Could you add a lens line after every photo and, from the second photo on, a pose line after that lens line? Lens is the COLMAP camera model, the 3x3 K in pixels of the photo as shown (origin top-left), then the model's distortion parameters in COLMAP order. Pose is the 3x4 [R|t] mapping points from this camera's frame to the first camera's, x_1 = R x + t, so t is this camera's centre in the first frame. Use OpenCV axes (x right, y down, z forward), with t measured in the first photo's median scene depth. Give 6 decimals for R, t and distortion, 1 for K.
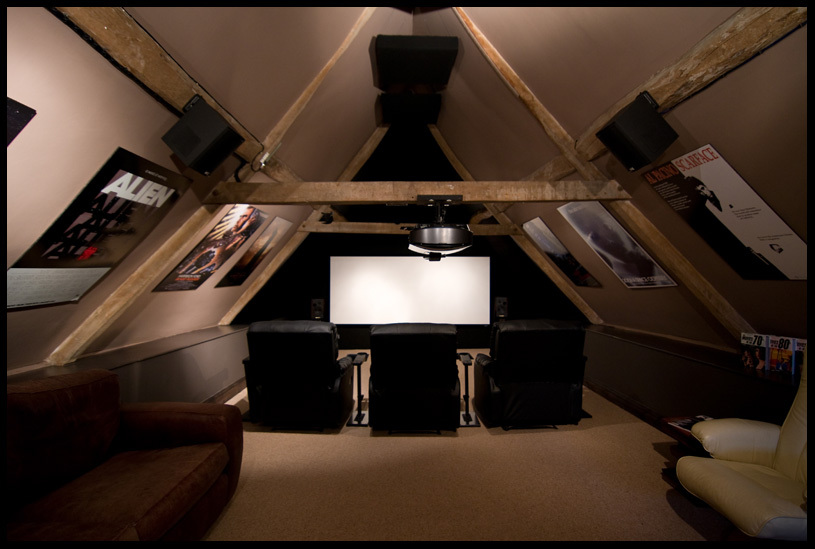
lens RADIAL K [[406.1, 0, 405.9], [0, 406.1, 278.7], [0, 0, 1]] dist [-0.005760, -0.016269]
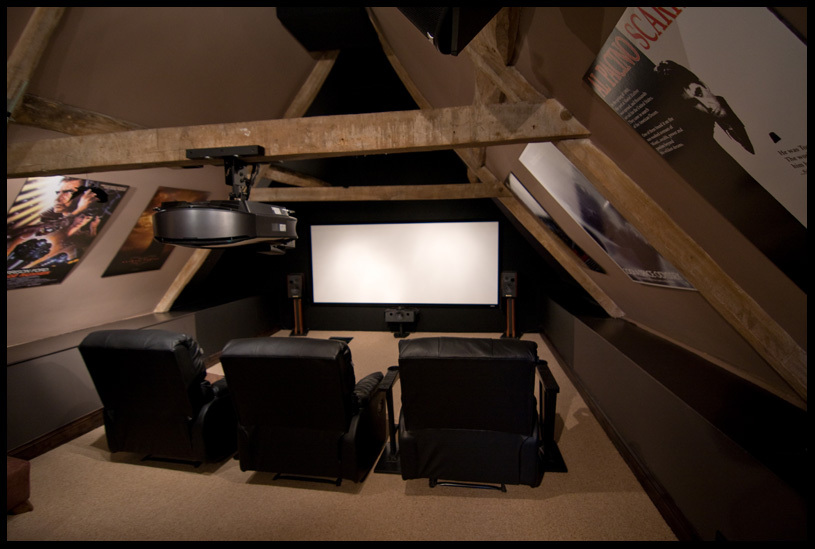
lens RADIAL K [[406.1, 0, 405.9], [0, 406.1, 278.7], [0, 0, 1]] dist [-0.005760, -0.016269]
pose [[0.987660, -0.001372, -0.156609, 0.399975], [0.017668, 0.994554, 0.102712, -0.072418], [0.155615, -0.104212, 0.982305, 0.435731]]
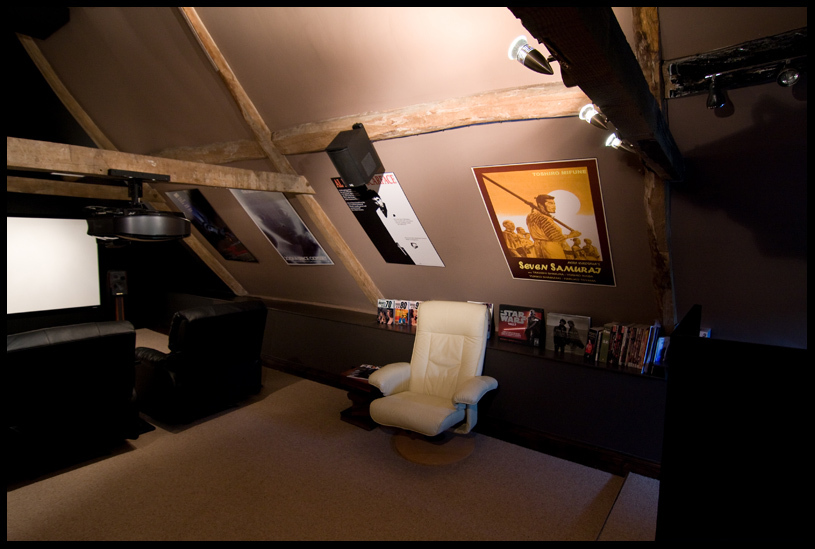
lens RADIAL K [[436.9, 0, 407.5], [0, 436.9, 274.5], [0, 0, 1]] dist [-0.003564, -0.022642]
pose [[0.598124, -0.059743, 0.799173, -0.288641], [-0.015147, 0.996197, 0.085808, -0.078267], [-0.801260, -0.063428, 0.594944, 0.031092]]
